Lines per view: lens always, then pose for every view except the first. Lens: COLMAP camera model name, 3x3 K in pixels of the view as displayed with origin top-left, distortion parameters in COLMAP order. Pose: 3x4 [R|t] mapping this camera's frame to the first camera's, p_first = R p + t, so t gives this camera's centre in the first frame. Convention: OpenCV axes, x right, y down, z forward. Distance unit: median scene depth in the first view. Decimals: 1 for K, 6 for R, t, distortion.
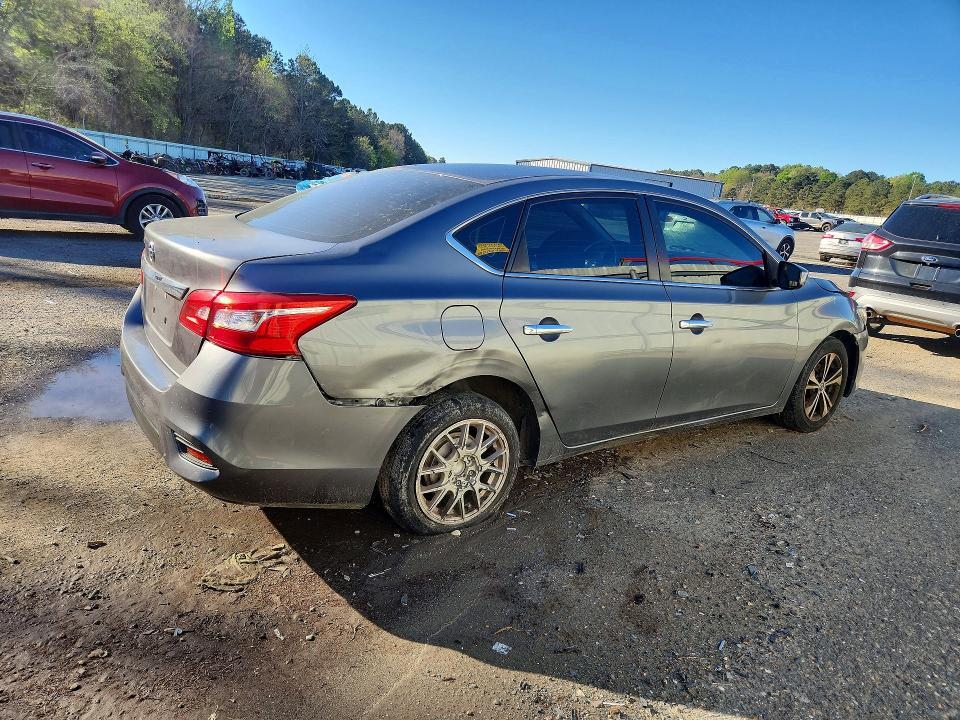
lens RADIAL K [[655.9, 0, 480.0], [0, 655.9, 360.0], [0, 0, 1]] dist [-0.002889, -0.003405]
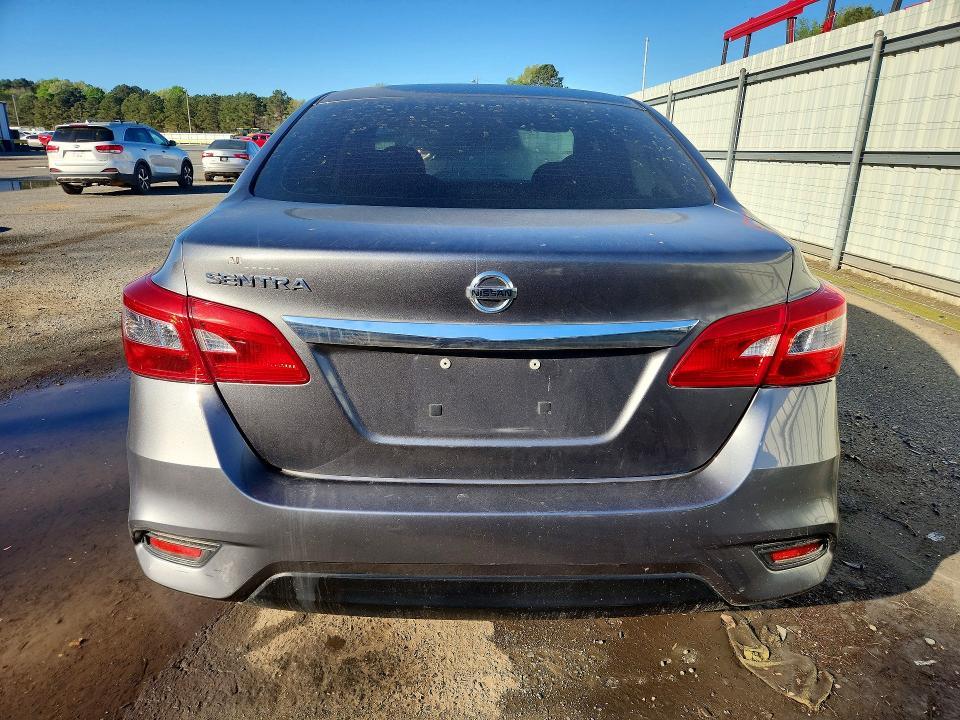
lens RADIAL K [[655.9, 0, 480.0], [0, 655.9, 360.0], [0, 0, 1]] dist [-0.002889, -0.003405]
pose [[0.542501, -0.328339, 0.773231, -0.114635], [0.236683, 0.942905, 0.234331, -0.029612], [-0.806023, 0.055886, 0.589239, 0.092949]]
